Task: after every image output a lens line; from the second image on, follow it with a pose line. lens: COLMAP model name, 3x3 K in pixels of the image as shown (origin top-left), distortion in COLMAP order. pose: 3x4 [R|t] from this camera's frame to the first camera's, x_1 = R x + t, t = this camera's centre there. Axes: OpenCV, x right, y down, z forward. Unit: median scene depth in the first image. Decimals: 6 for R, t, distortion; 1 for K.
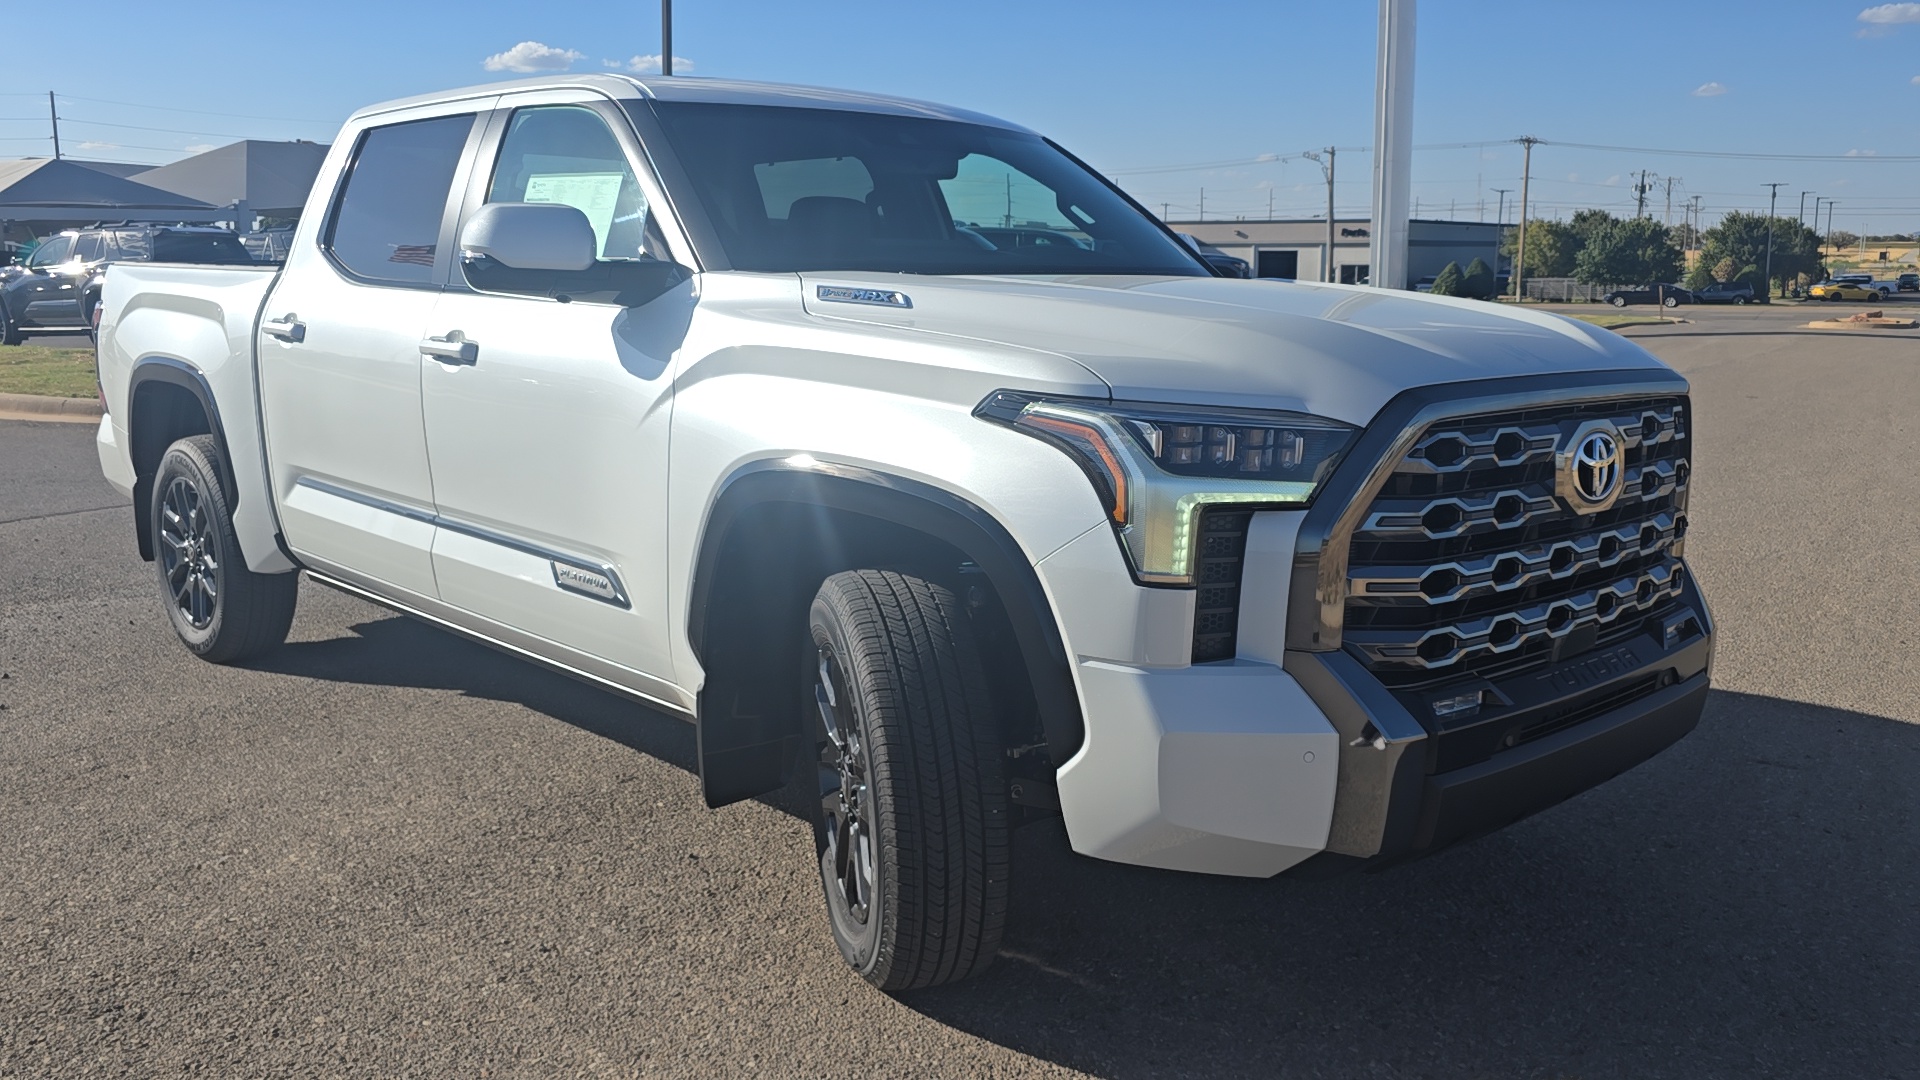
lens RADIAL K [[1537.9, 0, 882.1], [0, 1537.9, 574.3], [0, 0, 1]] dist [-0.000423, -0.007083]
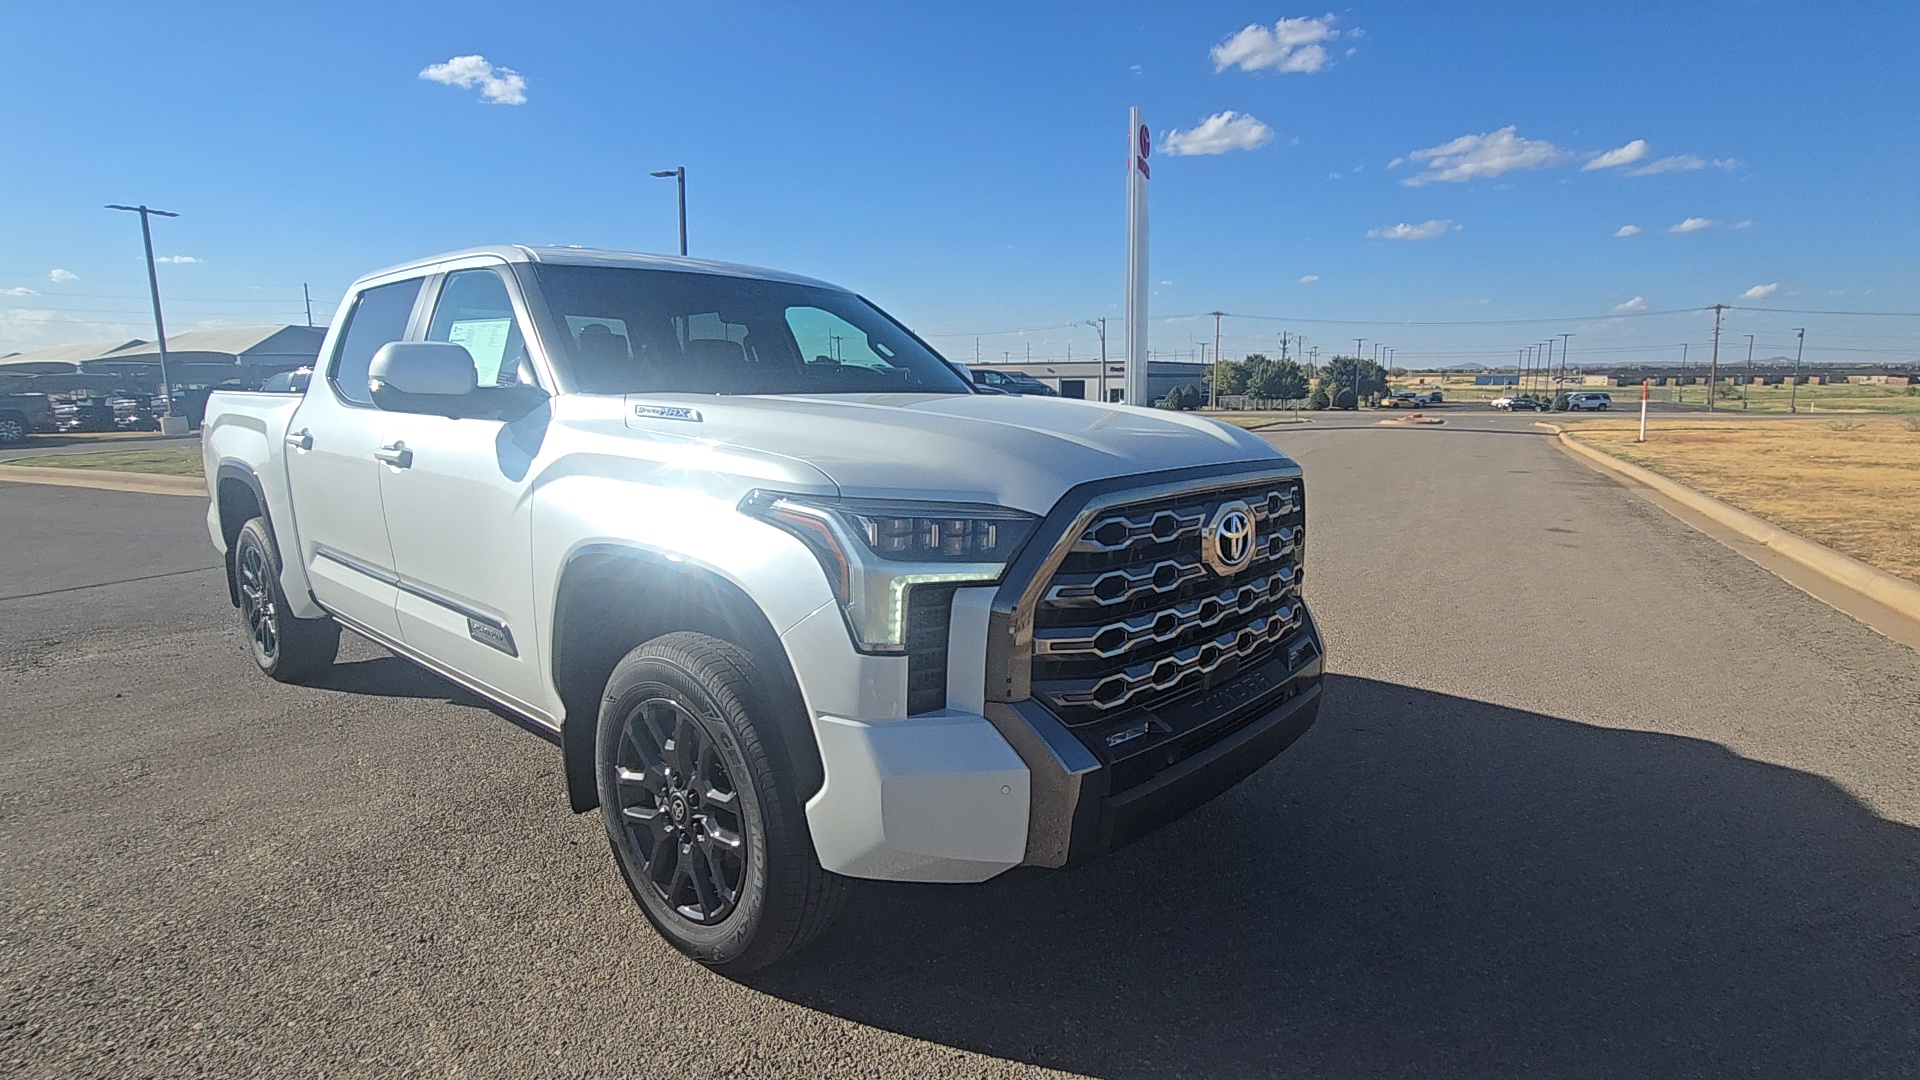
lens RADIAL K [[959.2, 0, 936.5], [0, 959.2, 568.5], [0, 0, 1]] dist [-0.000355, 0.000163]
pose [[0.994182, -0.025278, 0.104706, 0.112642], [0.026822, 0.999551, -0.013364, -0.035601], [-0.104321, 0.016095, 0.994413, 0.189995]]
